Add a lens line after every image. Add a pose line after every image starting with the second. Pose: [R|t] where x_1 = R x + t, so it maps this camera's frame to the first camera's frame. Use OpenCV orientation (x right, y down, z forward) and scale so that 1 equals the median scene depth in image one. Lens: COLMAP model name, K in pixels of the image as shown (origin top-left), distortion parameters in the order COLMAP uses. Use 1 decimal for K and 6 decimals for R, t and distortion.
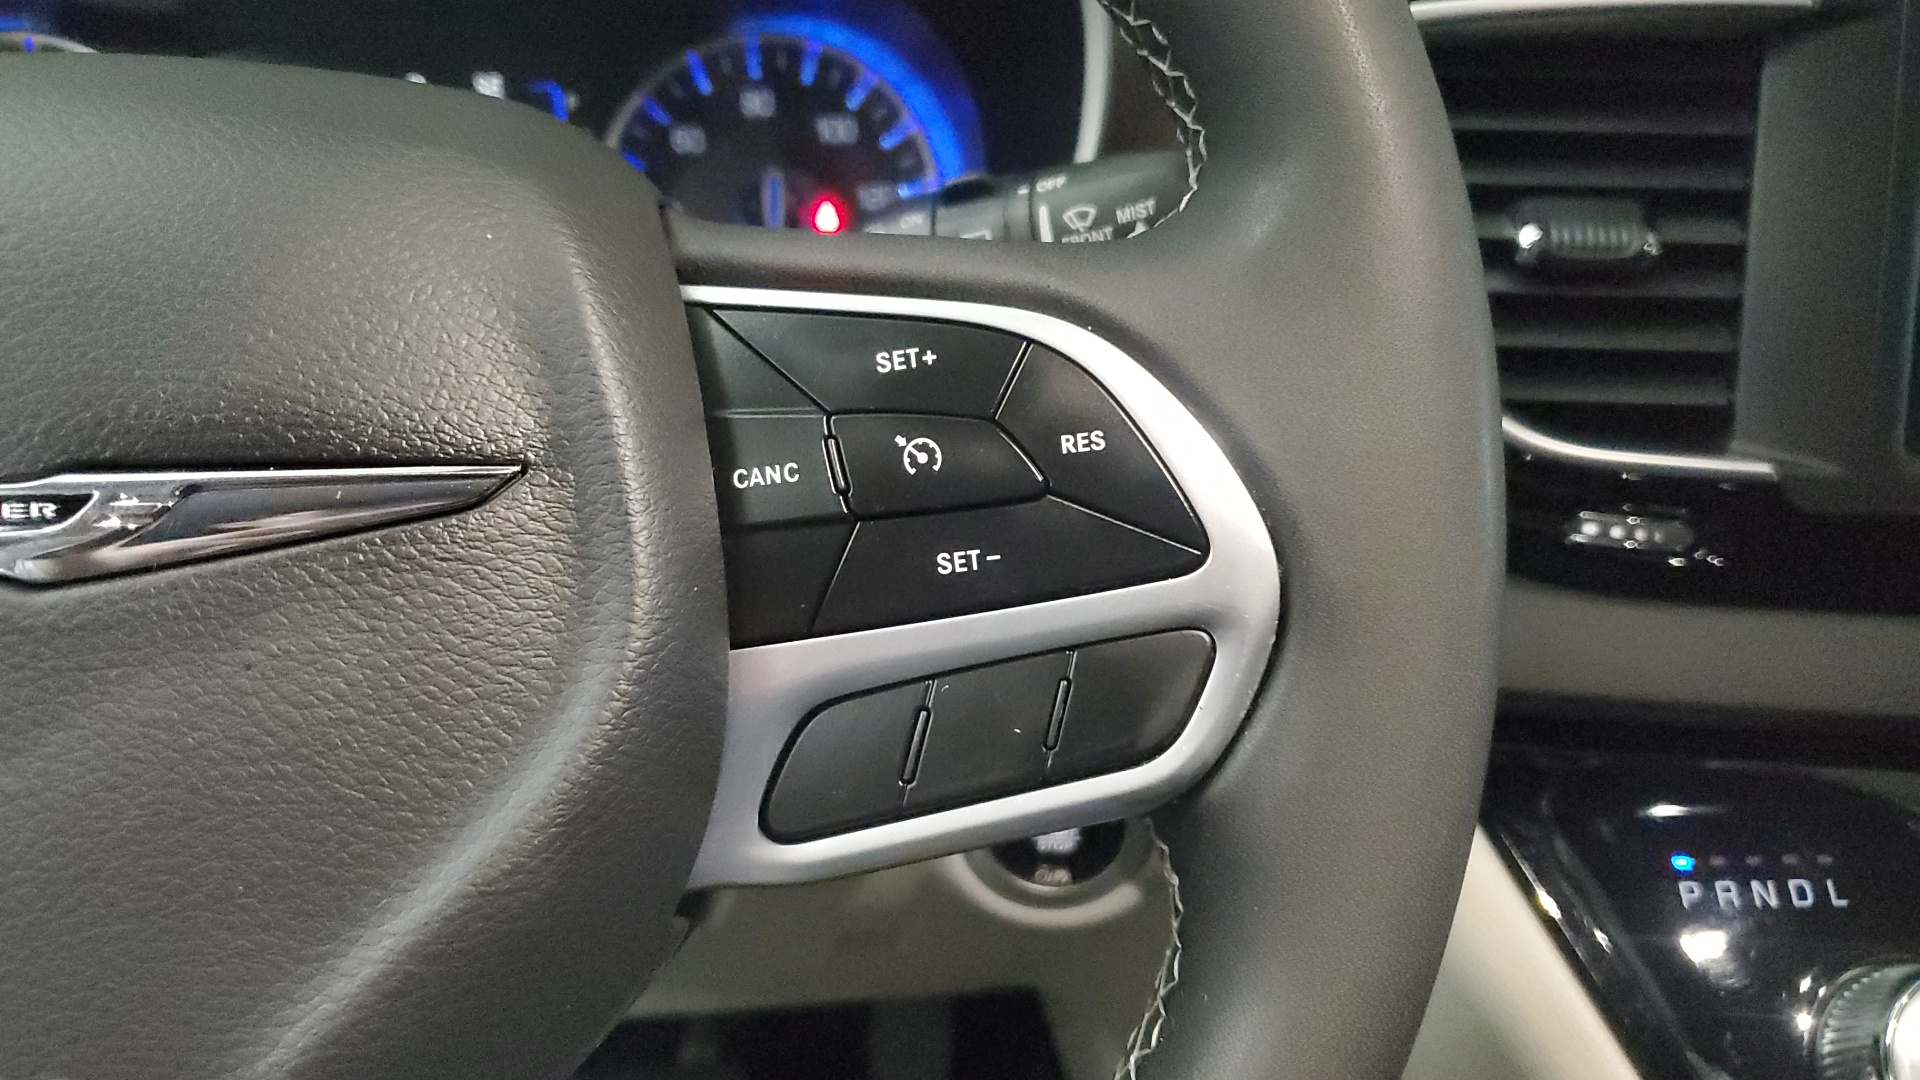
lens RADIAL K [[1526.1, 0, 973.0], [0, 1526.1, 562.2], [0, 0, 1]] dist [0.161898, -0.392282]
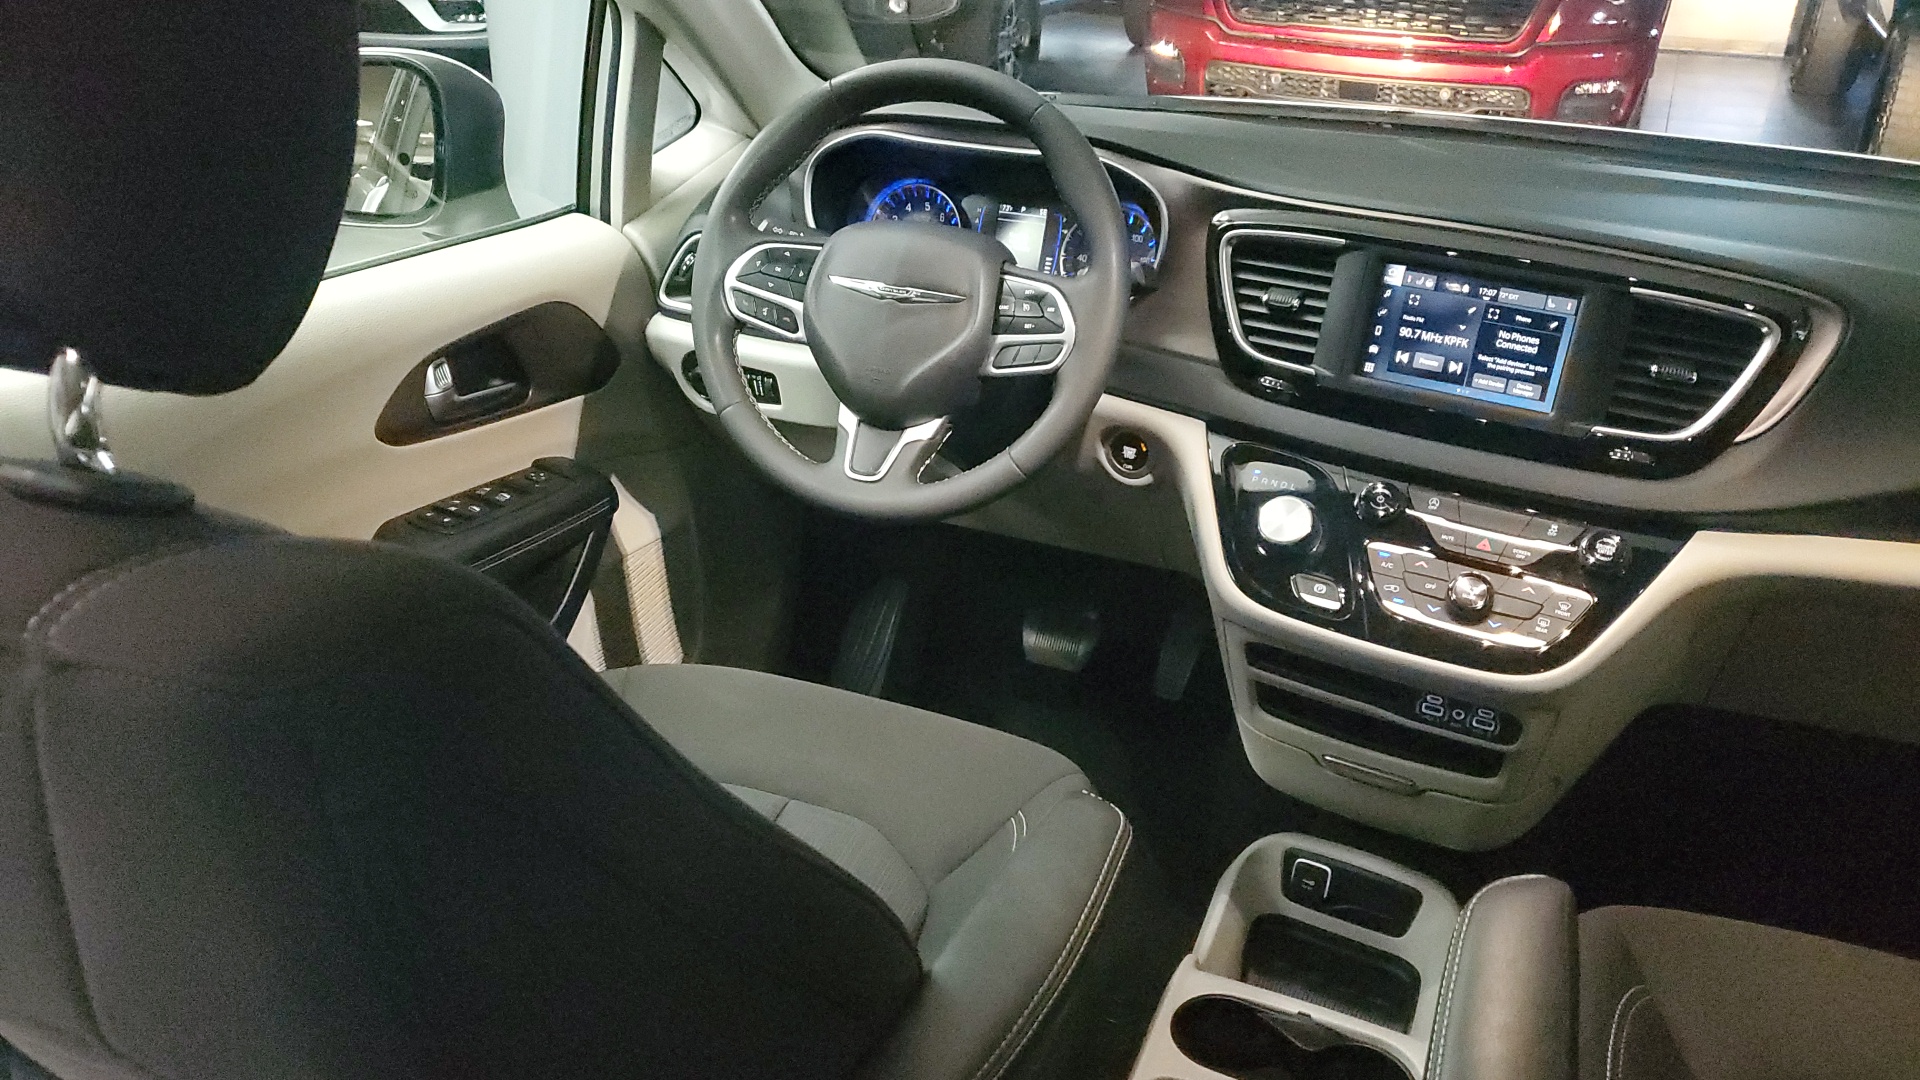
lens RADIAL K [[1491.4, 0, 960.0], [0, 1491.4, 540.0], [0, 0, 1]] dist [0.214691, -0.762463]
pose [[0.857314, 0.221954, -0.464488, 1.566332], [-0.227759, 0.972704, 0.044423, 0.361081], [0.461669, 0.067707, 0.884464, -2.500087]]
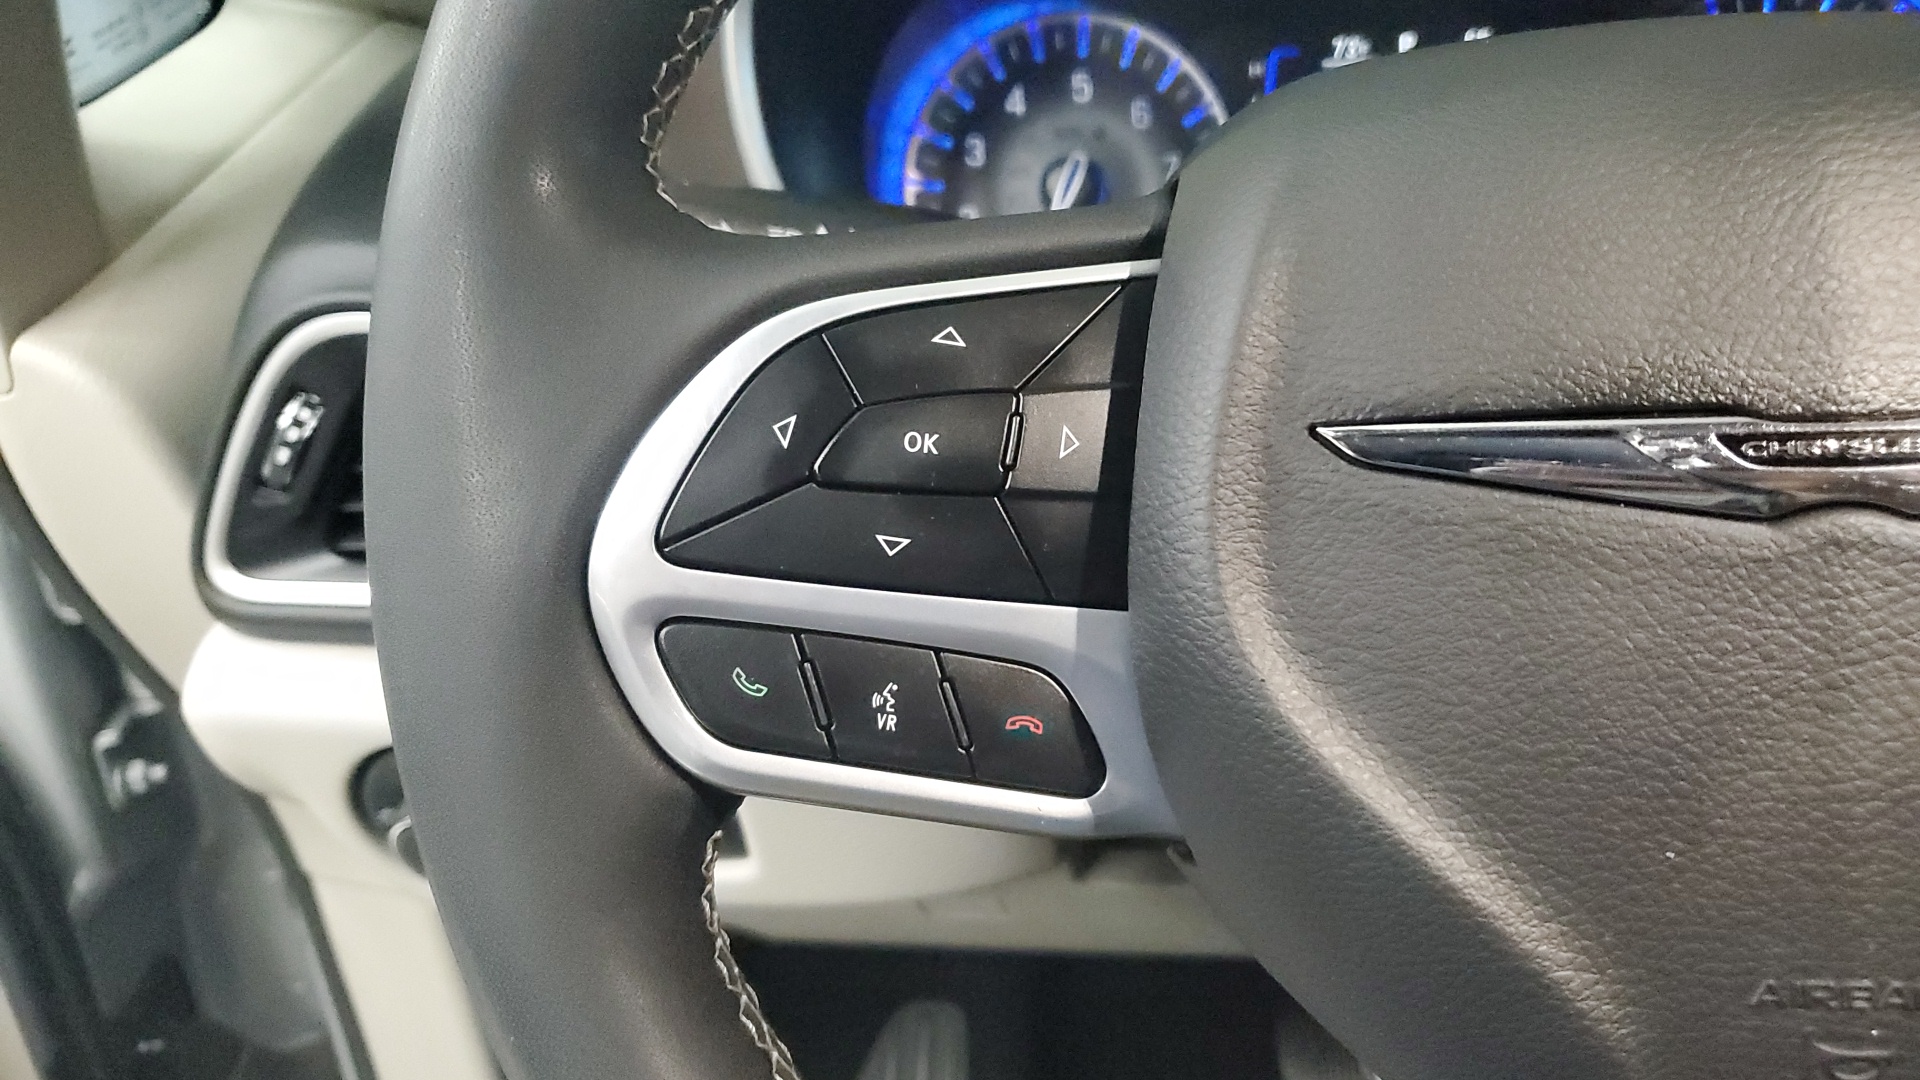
lens RADIAL K [[1522.0, 0, 960.0], [0, 1522.0, 540.0], [0, 0, 1]] dist [0.047371, -0.009721]
pose [[0.963880, 0.016868, -0.265802, -0.485278], [-0.014370, 0.999832, 0.011342, 0.017470], [0.265948, -0.007113, 0.963961, -0.078451]]
